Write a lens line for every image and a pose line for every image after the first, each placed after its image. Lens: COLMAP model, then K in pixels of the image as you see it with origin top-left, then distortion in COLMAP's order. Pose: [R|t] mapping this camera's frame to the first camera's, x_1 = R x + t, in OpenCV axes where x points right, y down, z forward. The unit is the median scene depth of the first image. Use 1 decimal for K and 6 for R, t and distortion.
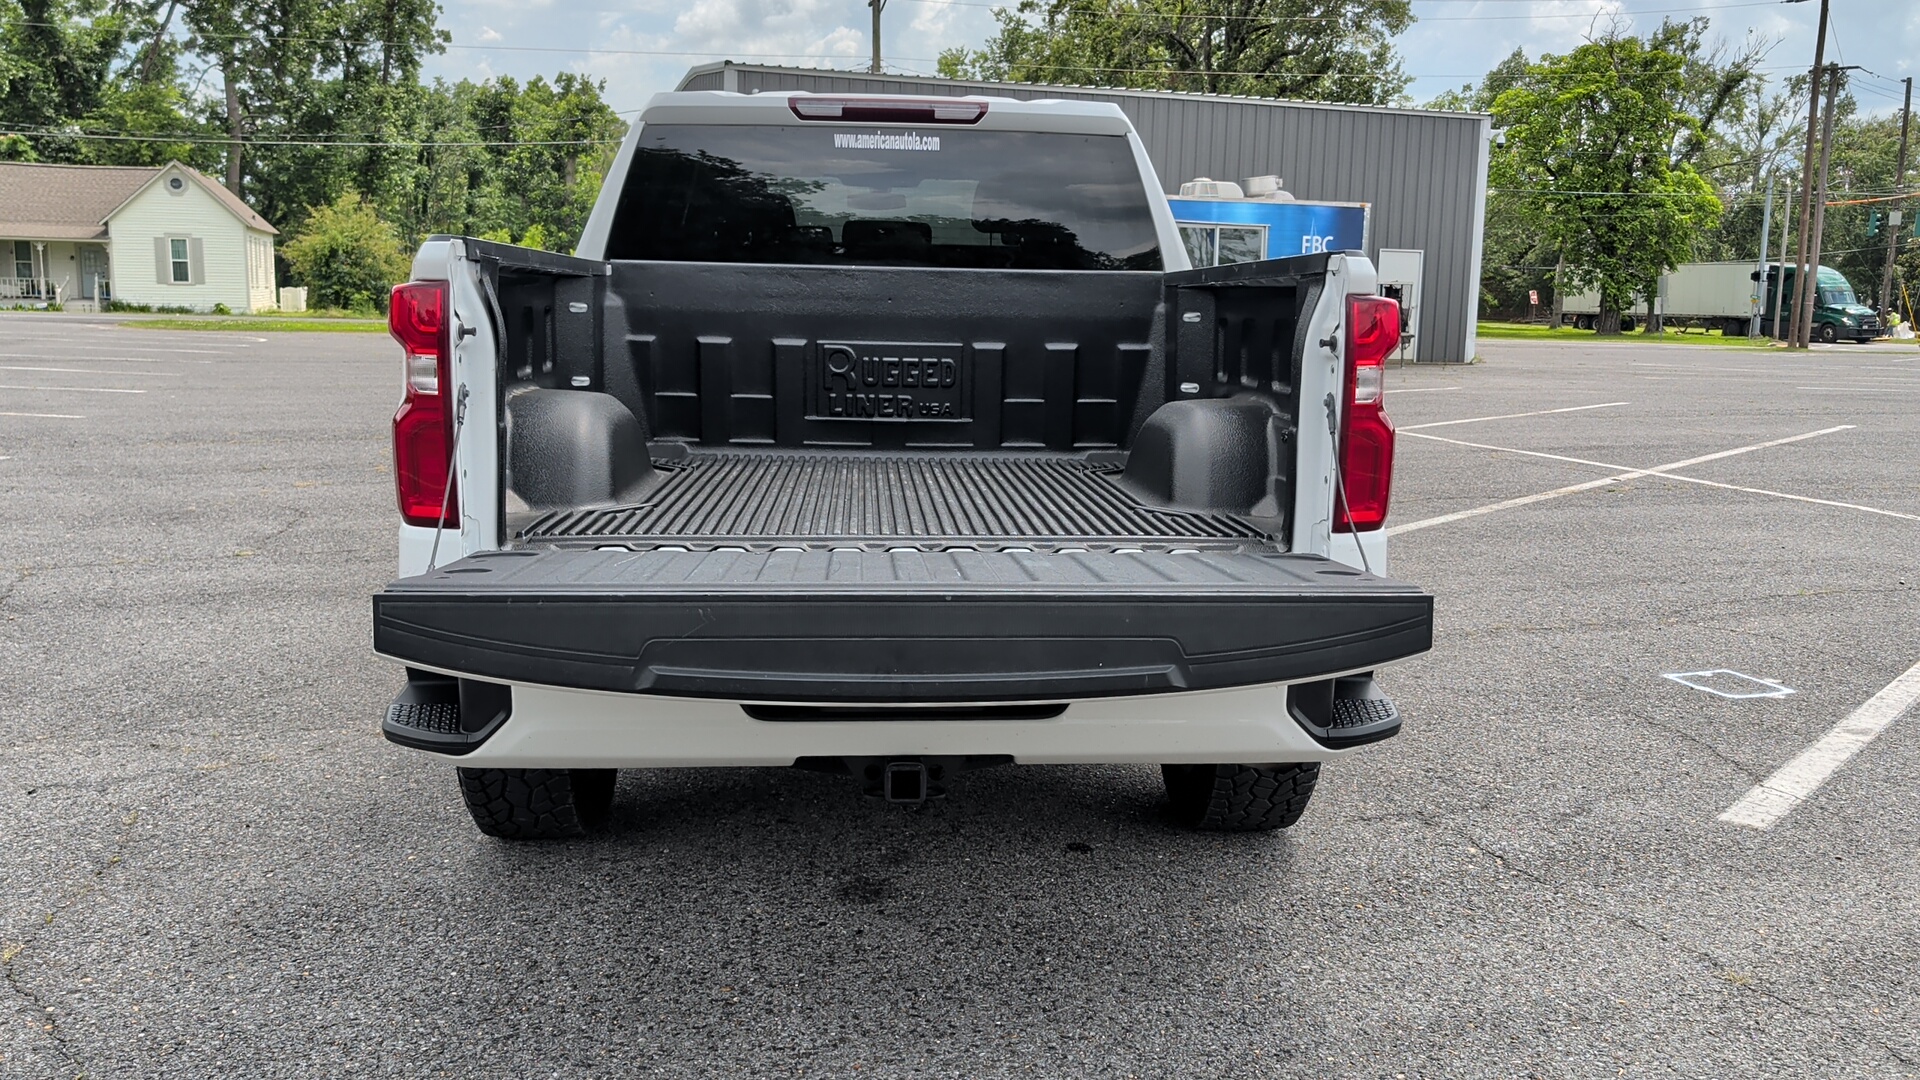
lens RADIAL K [[1617.6, 0, 972.6], [0, 1617.6, 540.1], [0, 0, 1]] dist [0.014731, -0.018952]
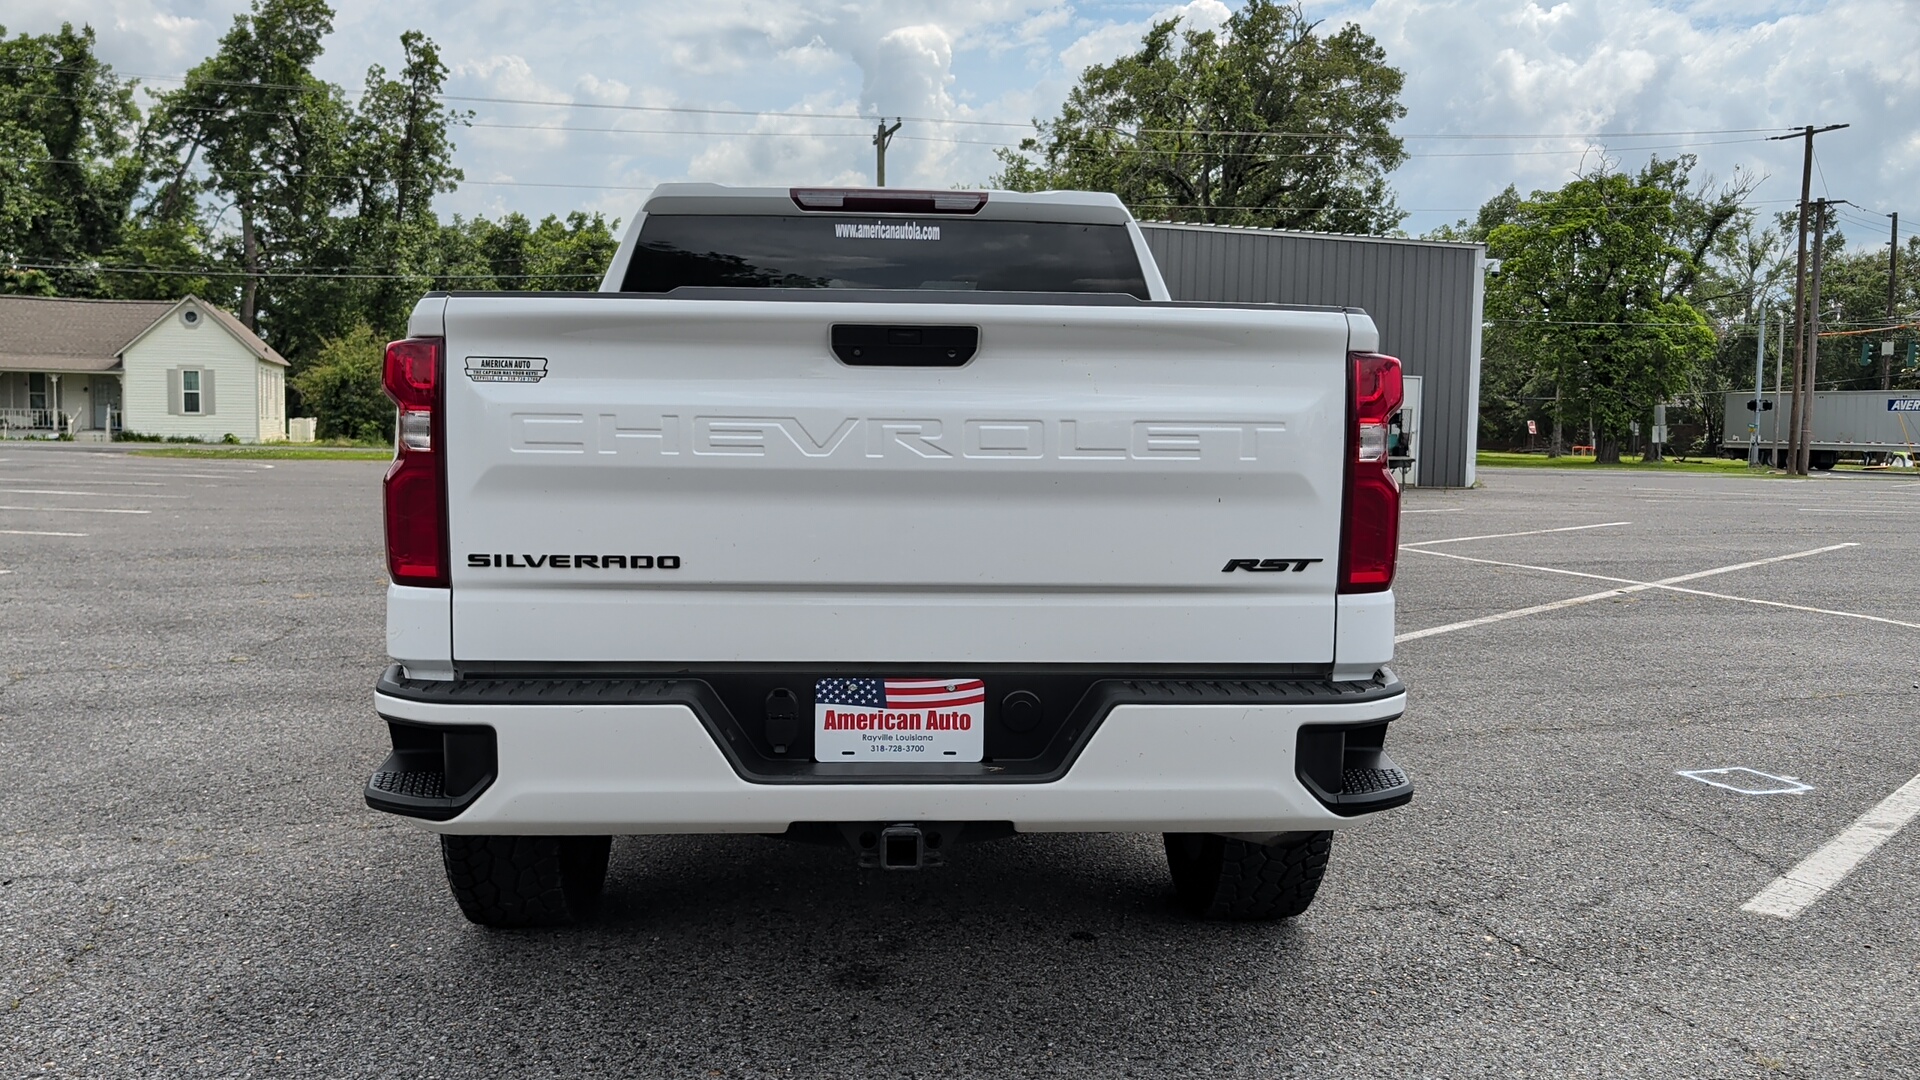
lens RADIAL K [[1617.6, 0, 973.4], [0, 1617.6, 538.0], [0, 0, 1]] dist [0.014731, -0.018952]
pose [[0.999998, -0.001385, -0.001697, 0.000734], [0.001242, 0.996661, -0.081647, 0.010388], [0.001804, 0.081645, 0.996660, 0.004732]]
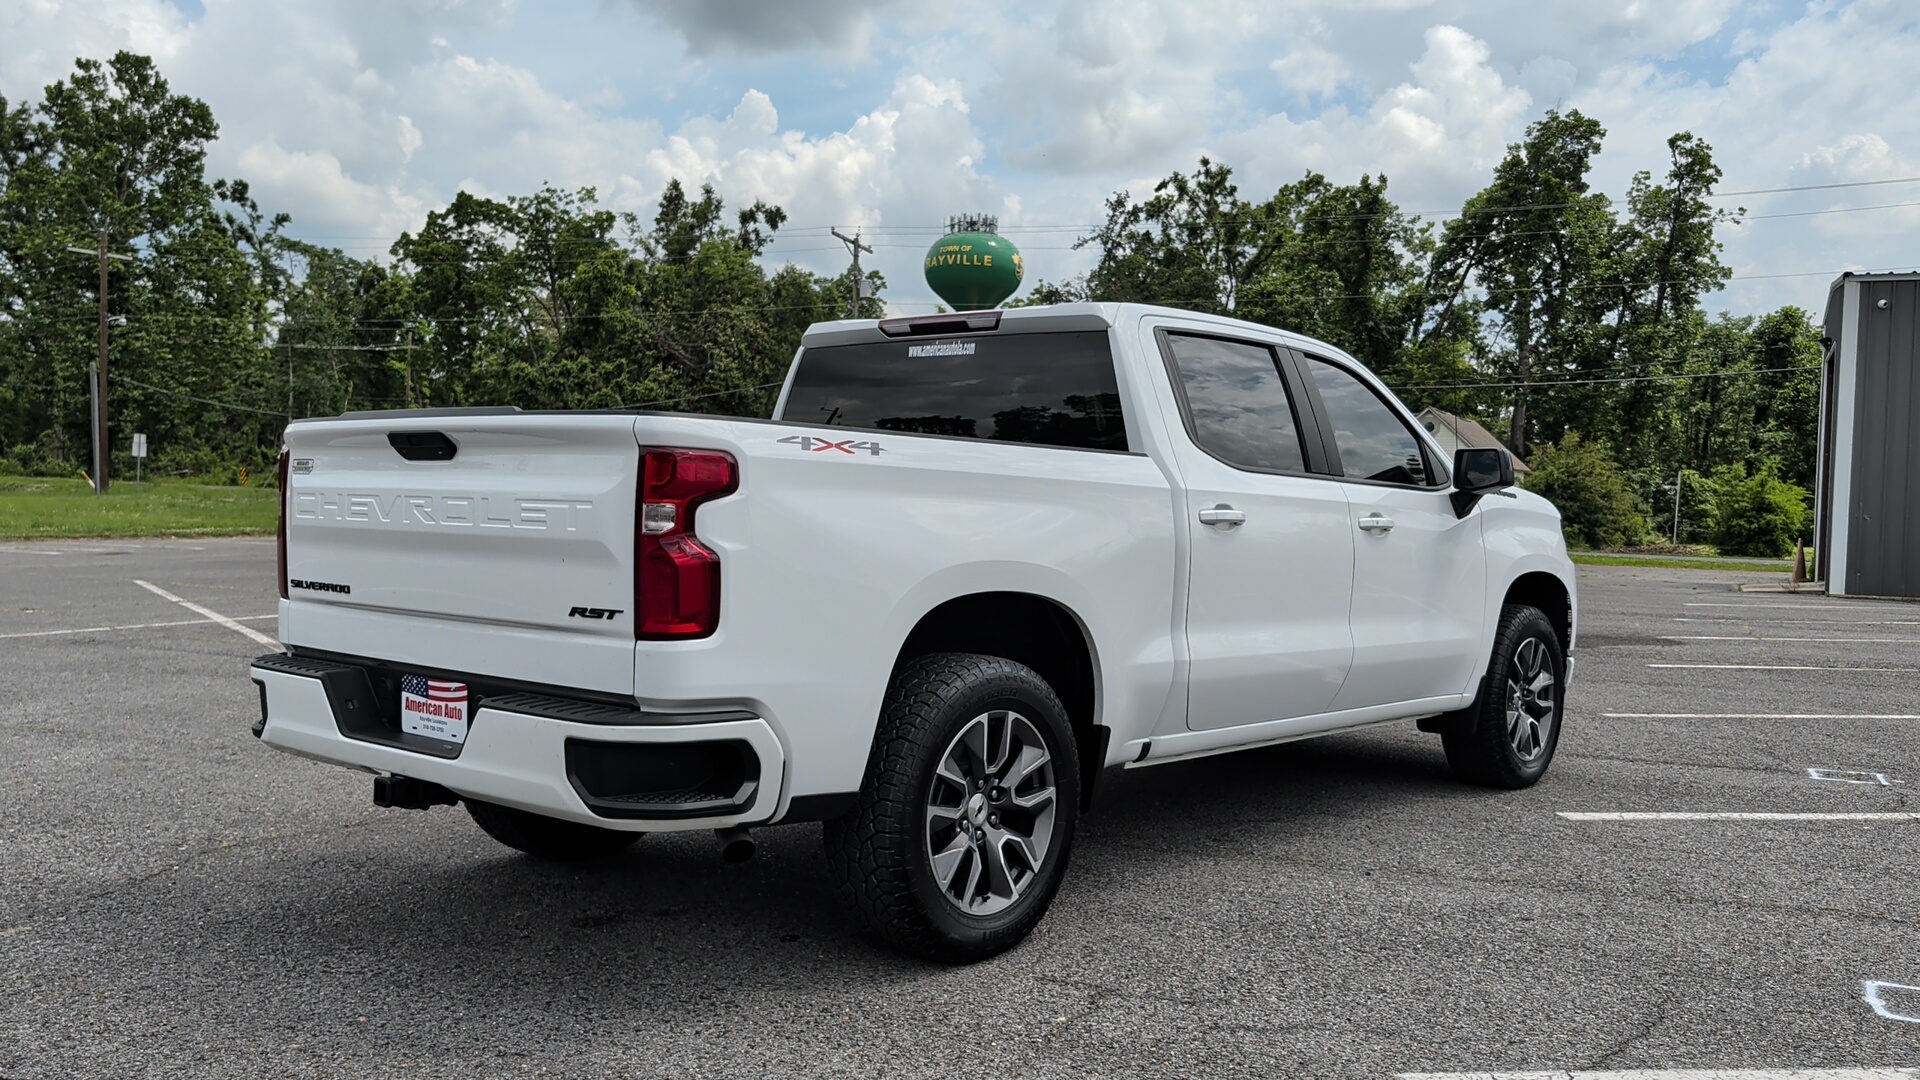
lens RADIAL K [[1617.6, 0, 975.0], [0, 1617.6, 532.3], [0, 0, 1]] dist [0.014731, -0.018952]
pose [[0.719943, 0.015020, -0.693870, 0.312683], [-0.118725, 0.987694, -0.101807, 0.002235], [0.683803, 0.155675, 0.712867, 0.073952]]
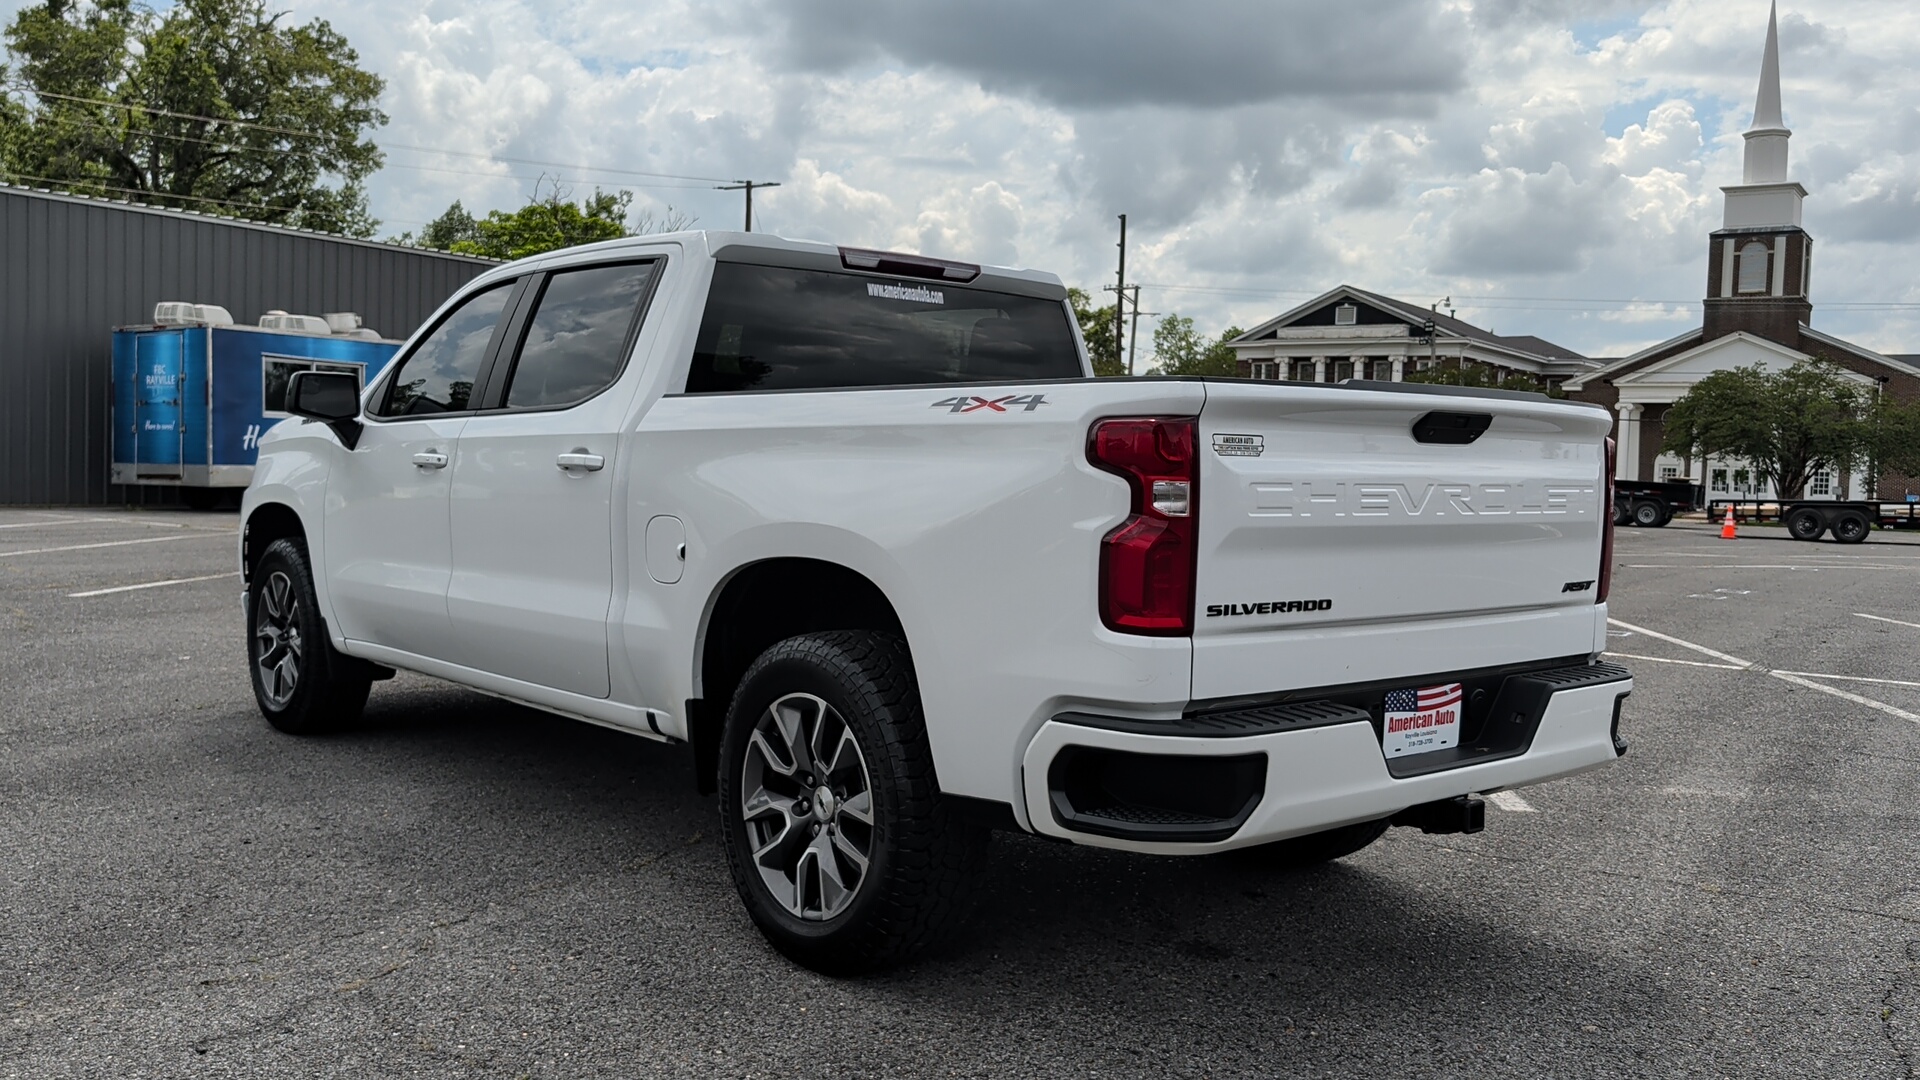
lens RADIAL K [[1617.6, 0, 973.1], [0, 1617.6, 535.2], [0, 0, 1]] dist [0.014731, -0.018952]
pose [[0.798821, -0.023833, 0.601096, -0.265608], [0.078221, 0.994847, -0.064507, -0.004080], [-0.596461, 0.098548, 0.796569, 0.048183]]
